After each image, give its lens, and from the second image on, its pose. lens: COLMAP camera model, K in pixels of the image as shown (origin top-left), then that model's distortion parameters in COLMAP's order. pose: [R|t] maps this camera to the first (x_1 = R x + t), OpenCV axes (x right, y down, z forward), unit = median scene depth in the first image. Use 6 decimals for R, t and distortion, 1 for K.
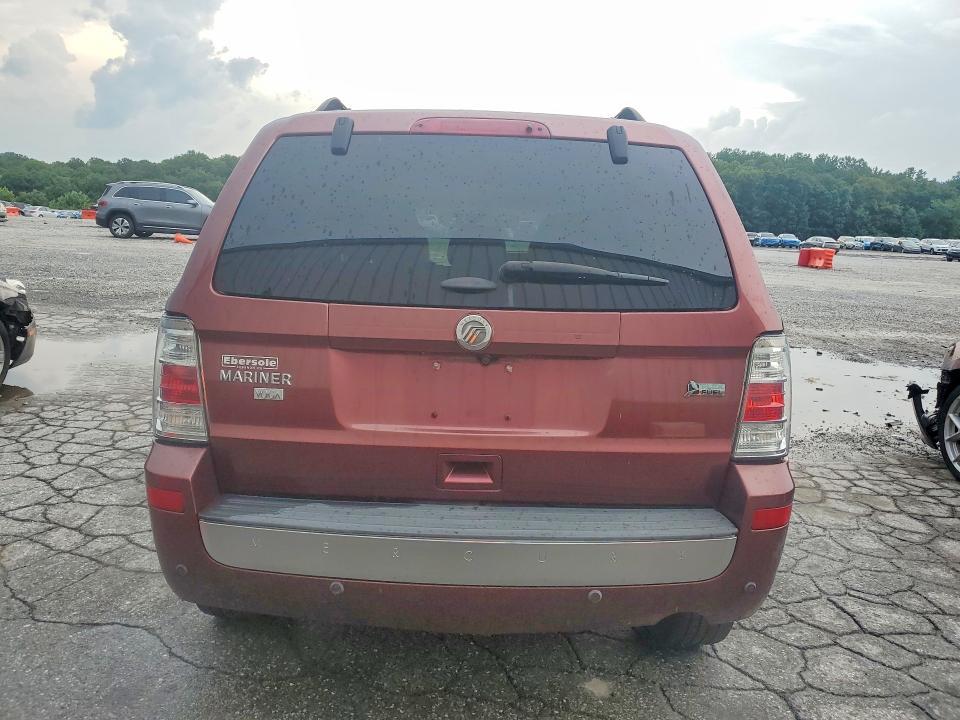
lens RADIAL K [[745.9, 0, 472.0], [0, 745.9, 360.9], [0, 0, 1]] dist [0.045454, 0.001518]
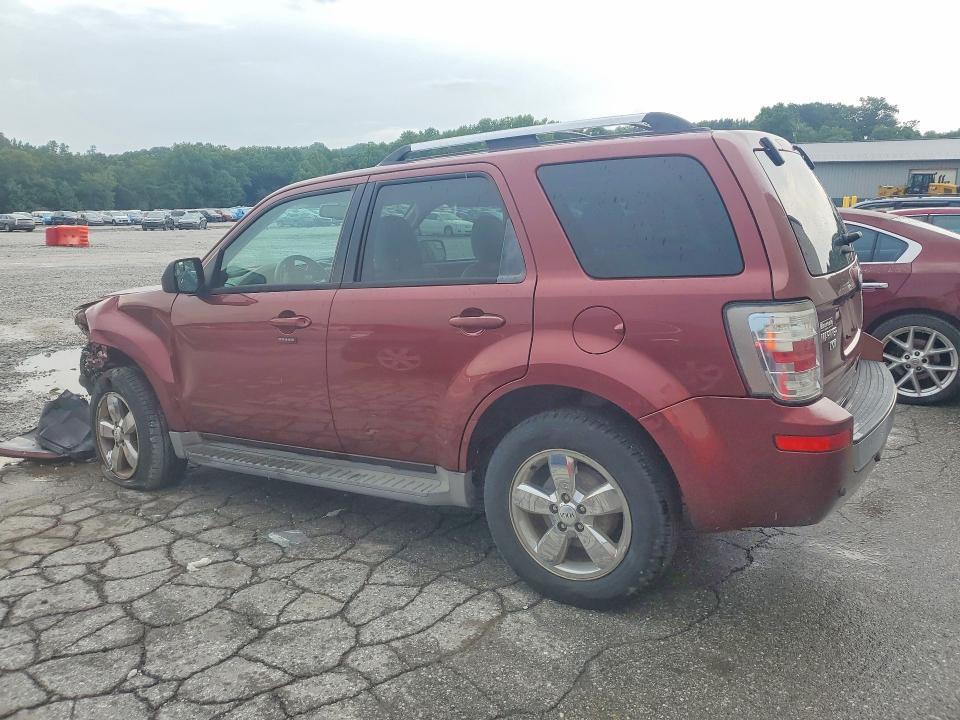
lens RADIAL K [[745.9, 0, 477.2], [0, 745.9, 358.2], [0, 0, 1]] dist [0.045454, 0.001518]
pose [[0.514596, -0.223577, 0.827771, -0.133298], [0.198164, 0.970280, 0.138877, -0.018730], [-0.834219, 0.092569, 0.543607, 0.062752]]
